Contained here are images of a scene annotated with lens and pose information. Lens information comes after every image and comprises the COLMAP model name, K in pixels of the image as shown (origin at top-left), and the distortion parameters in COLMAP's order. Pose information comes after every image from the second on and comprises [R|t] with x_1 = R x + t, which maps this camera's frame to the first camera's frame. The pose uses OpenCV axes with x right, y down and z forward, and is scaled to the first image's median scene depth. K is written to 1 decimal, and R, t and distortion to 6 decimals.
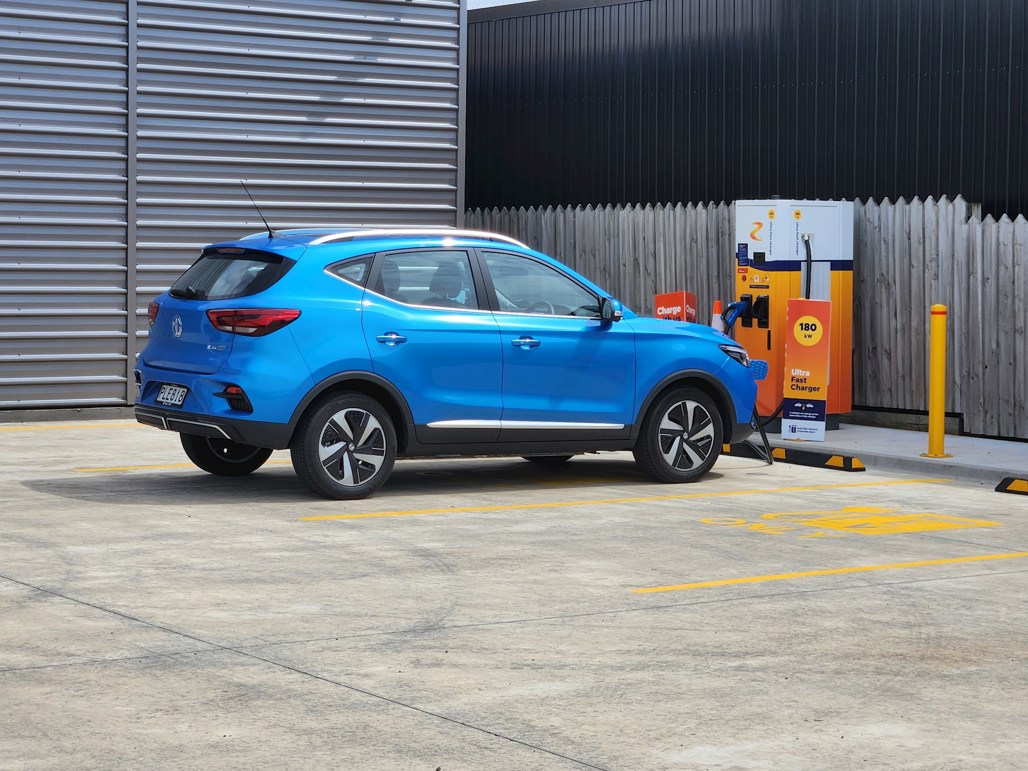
lens RADIAL K [[2229.0, 0, 514.0], [0, 2229.0, 385.5], [0, 0, 1]] dist [-0.913167, 10.396552]
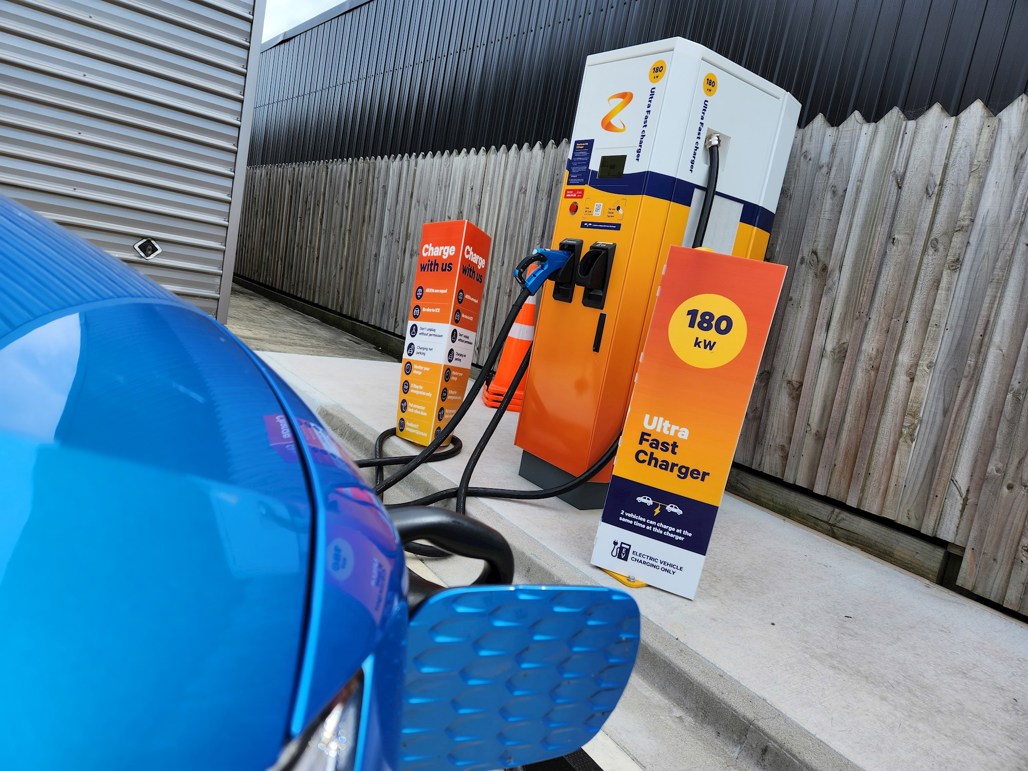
lens RADIAL K [[693.0, 0, 514.0], [0, 693.0, 385.5], [0, 0, 1]] dist [0.059918, -0.006741]
pose [[0.984084, 0.172533, 0.042552, 0.090734], [-0.175813, 0.980126, 0.091882, -0.019697], [-0.025854, -0.097901, 0.994860, 0.832771]]
